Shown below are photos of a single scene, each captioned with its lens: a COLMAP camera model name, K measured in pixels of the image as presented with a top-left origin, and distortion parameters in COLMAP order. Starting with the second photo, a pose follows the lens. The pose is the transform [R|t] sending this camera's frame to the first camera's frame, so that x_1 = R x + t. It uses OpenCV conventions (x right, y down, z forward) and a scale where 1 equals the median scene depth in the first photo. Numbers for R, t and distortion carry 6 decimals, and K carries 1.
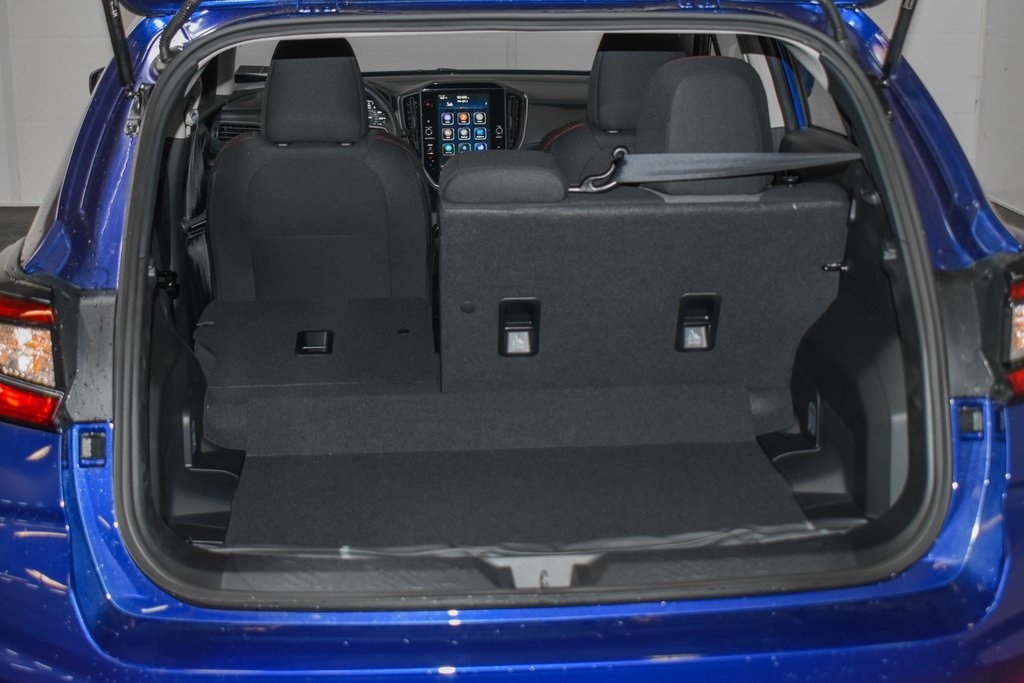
lens RADIAL K [[1515.4, 0, 515.2], [0, 1515.4, 341.1], [0, 0, 1]] dist [0.020930, 0.000000]
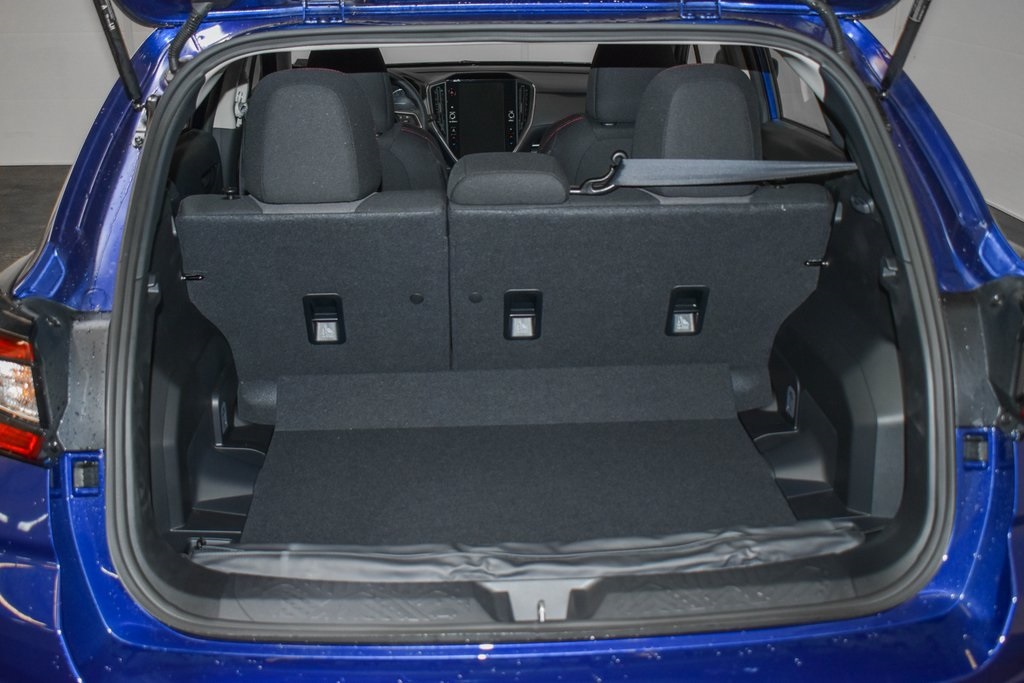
lens RADIAL K [[1070.1, 0, 505.9], [0, 1070.1, 342.0], [0, 0, 1]] dist [-0.007463, 0.000000]
pose [[0.999747, 0.007145, -0.021317, 0.008121], [-0.005198, 0.995922, 0.090064, -0.068278], [0.021874, -0.089931, 0.995708, 0.267744]]
